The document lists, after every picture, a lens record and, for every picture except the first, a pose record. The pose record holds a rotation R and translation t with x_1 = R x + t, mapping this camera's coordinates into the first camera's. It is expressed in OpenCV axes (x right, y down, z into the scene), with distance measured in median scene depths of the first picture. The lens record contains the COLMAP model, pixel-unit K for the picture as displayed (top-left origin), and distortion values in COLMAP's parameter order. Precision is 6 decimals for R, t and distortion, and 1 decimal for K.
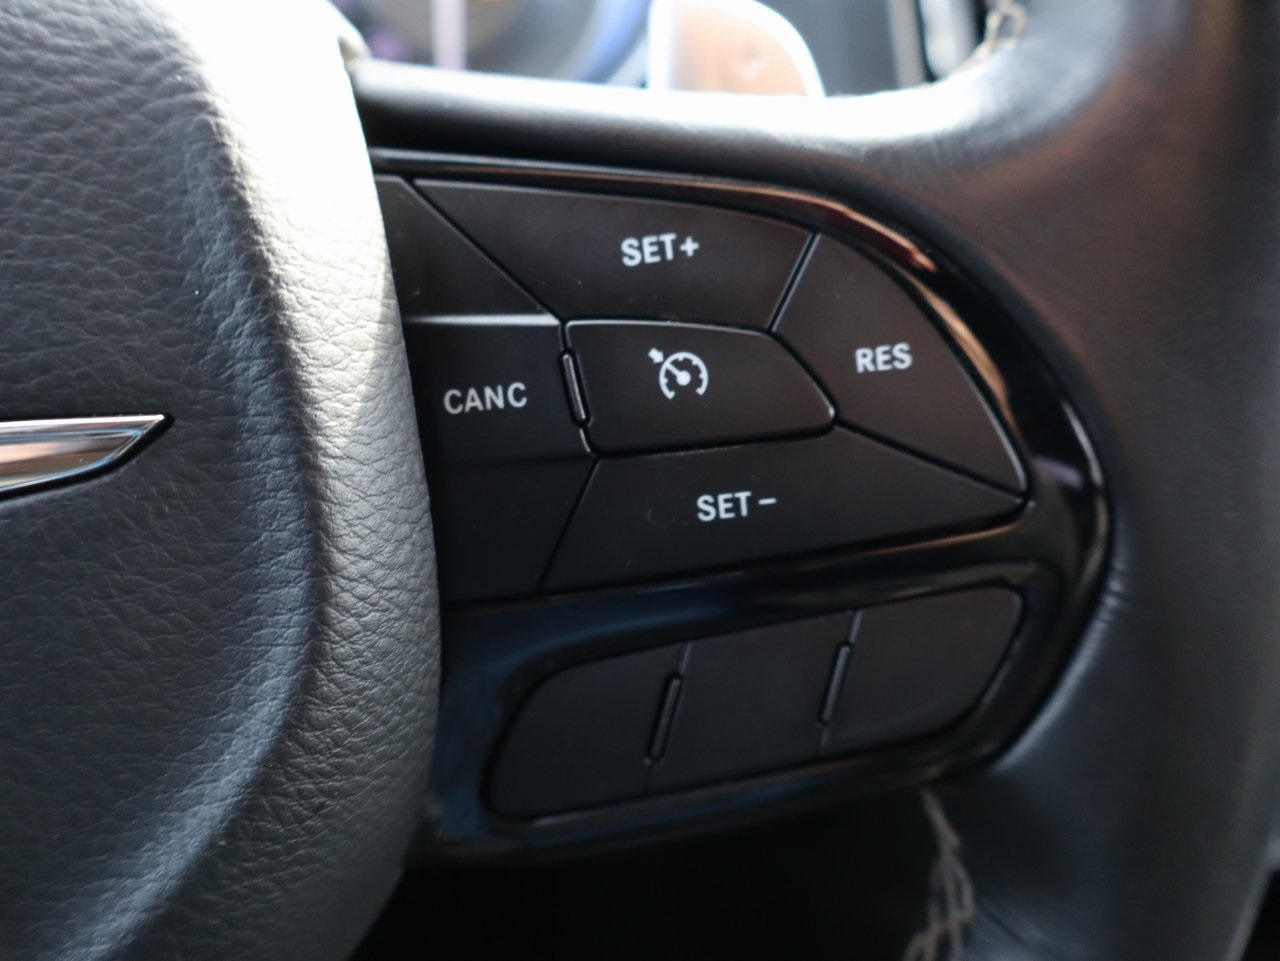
lens RADIAL K [[1155.5, 0, 640.0], [0, 1155.5, 480.5], [0, 0, 1]] dist [-0.003342, -0.002668]
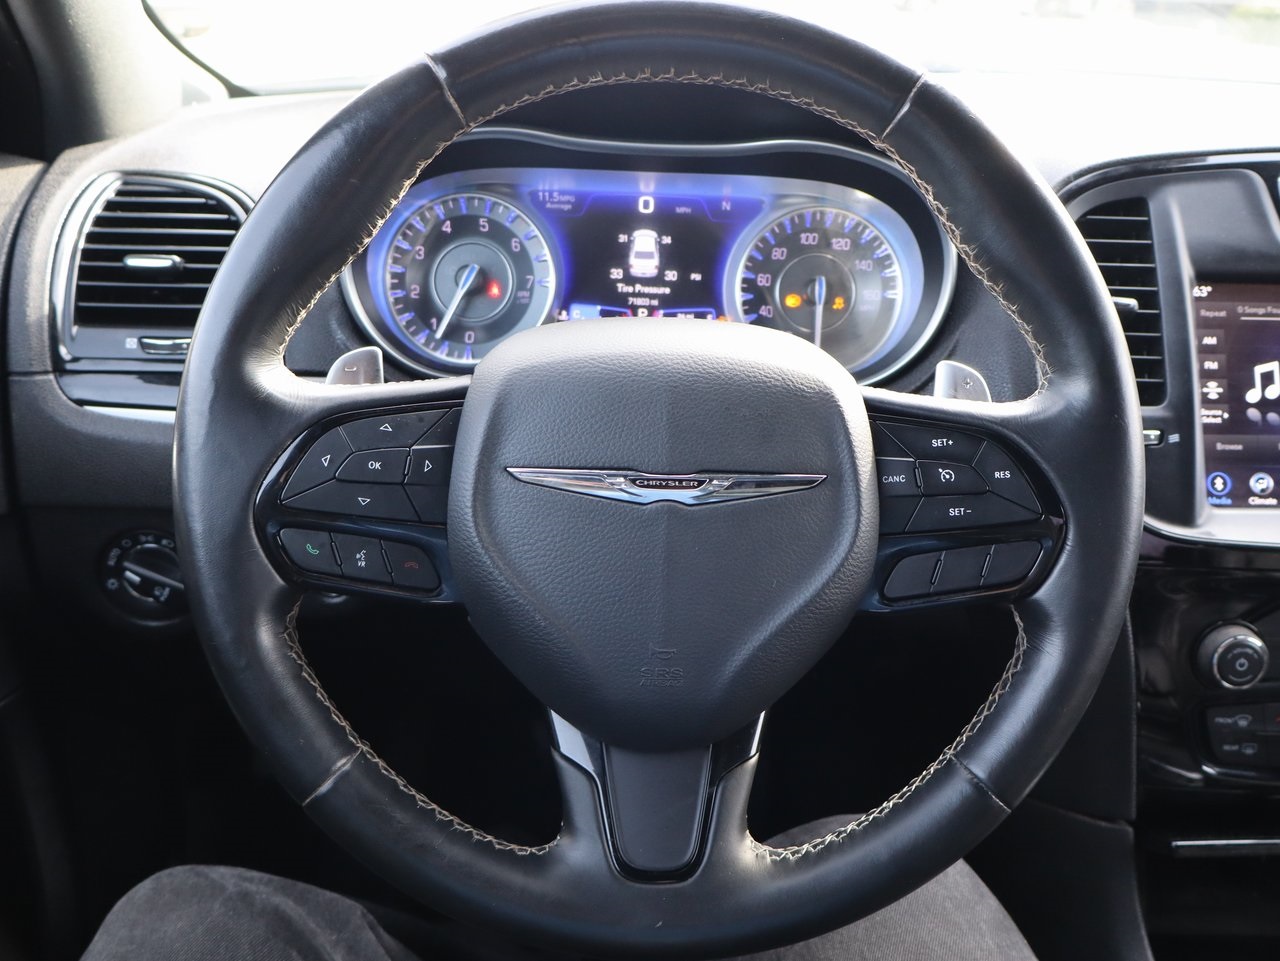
lens RADIAL K [[1155.5, 0, 640.0], [0, 1155.5, 480.5], [0, 0, 1]] dist [-0.003342, -0.002668]
pose [[0.984360, 0.058632, -0.166126, -0.324814], [-0.080245, 0.988712, -0.126525, 0.484019], [0.156833, 0.137877, 0.977954, -2.861140]]
